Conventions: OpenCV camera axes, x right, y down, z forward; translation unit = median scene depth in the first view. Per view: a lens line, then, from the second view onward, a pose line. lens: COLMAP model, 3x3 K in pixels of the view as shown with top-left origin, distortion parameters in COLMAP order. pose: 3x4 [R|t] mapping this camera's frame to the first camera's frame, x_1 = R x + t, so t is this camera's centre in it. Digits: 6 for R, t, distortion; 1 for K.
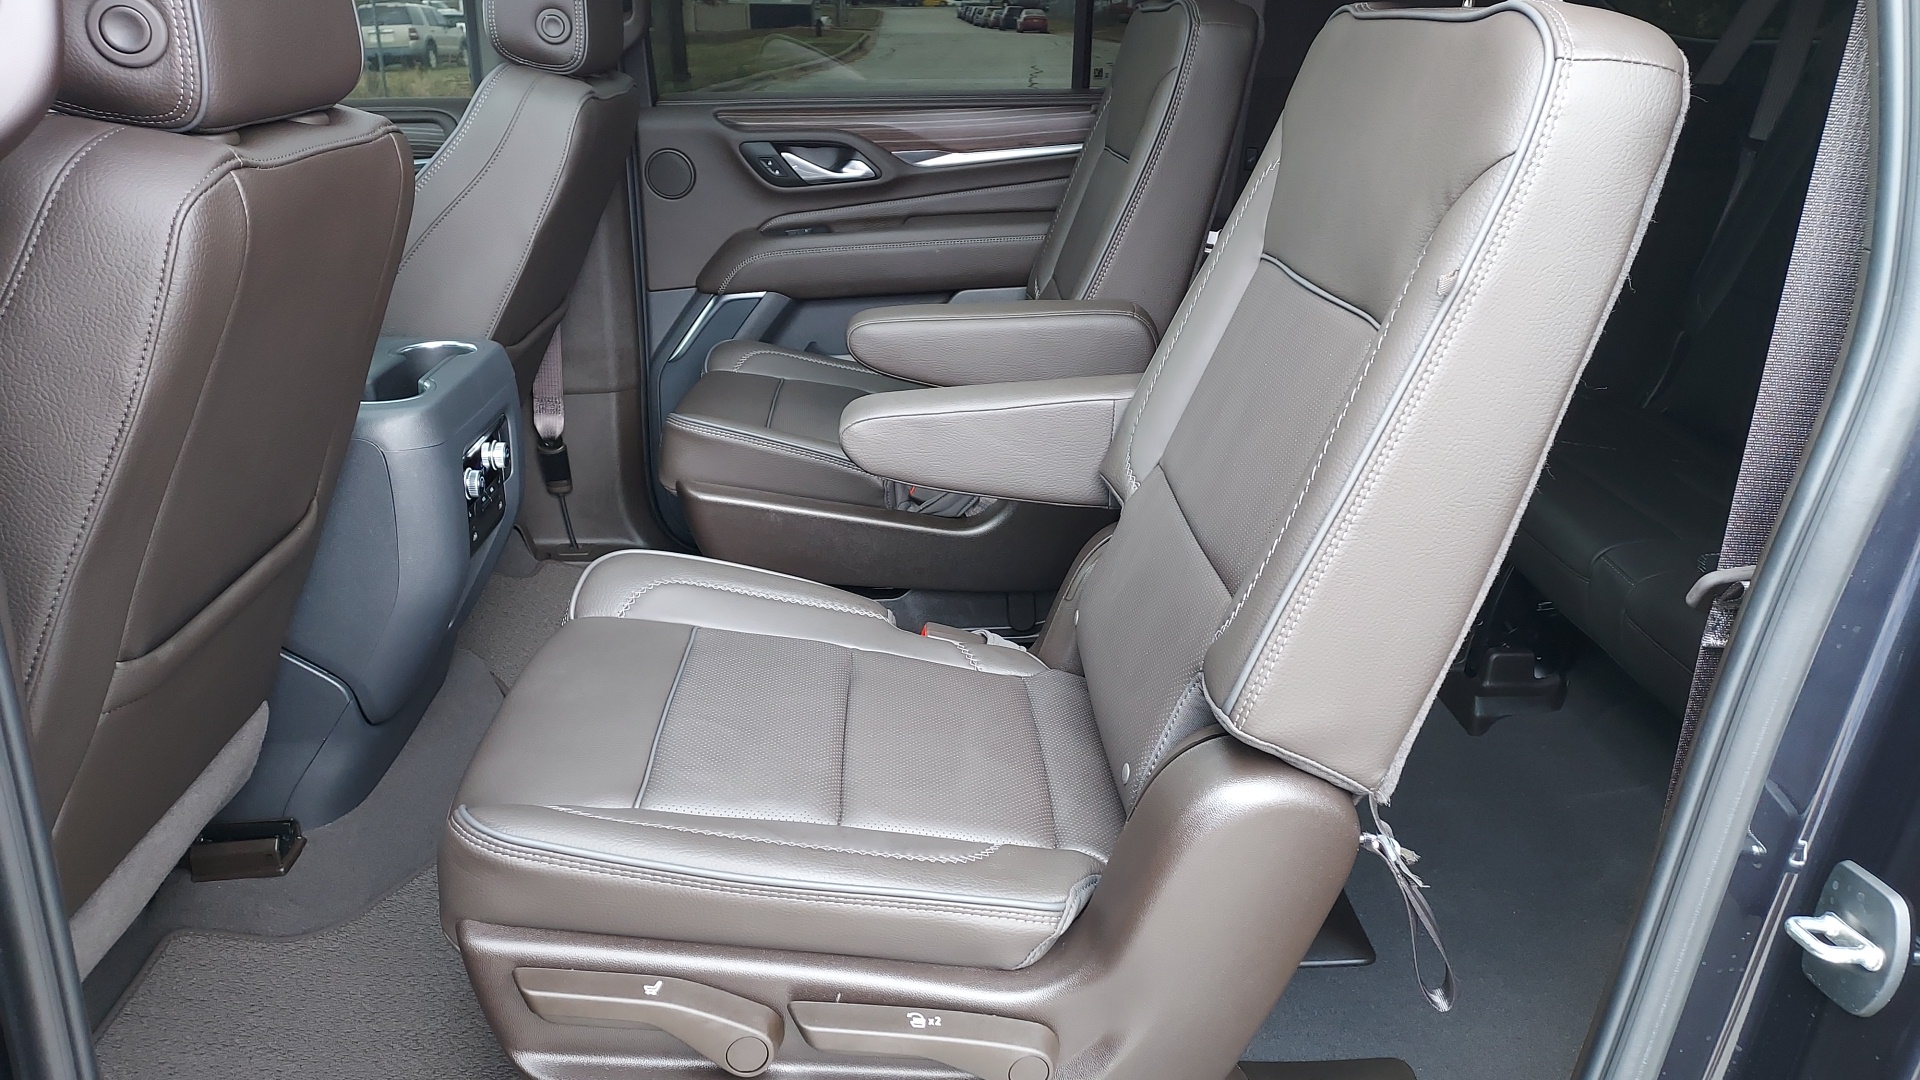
lens RADIAL K [[1383.2, 0, 973.3], [0, 1383.2, 545.9], [0, 0, 1]] dist [0.069276, -0.057225]
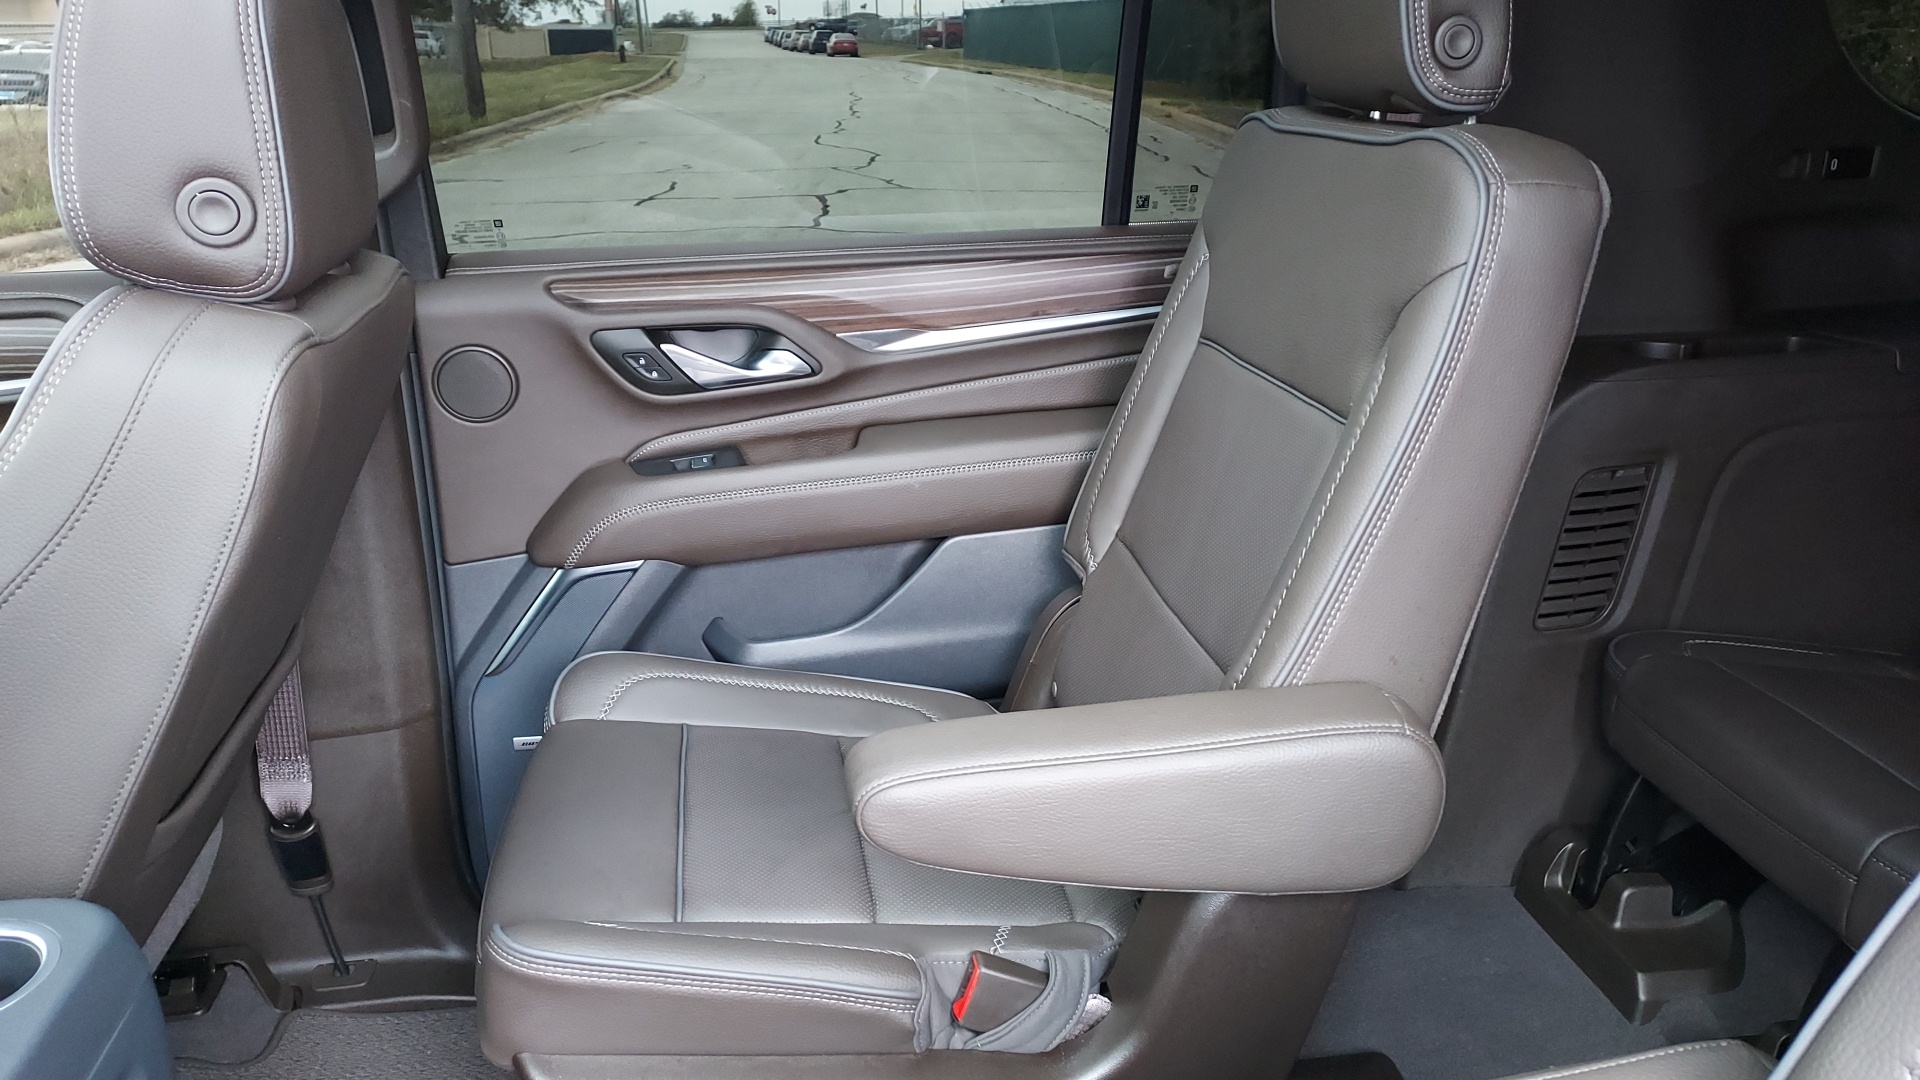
lens RADIAL K [[1383.2, 0, 964.3], [0, 1383.2, 541.4], [0, 0, 1]] dist [0.069276, -0.057225]
pose [[0.992146, -0.052934, 0.113335, -0.075972], [0.054759, 0.998414, -0.013050, -0.174677], [-0.112464, 0.019154, 0.993471, 0.360412]]
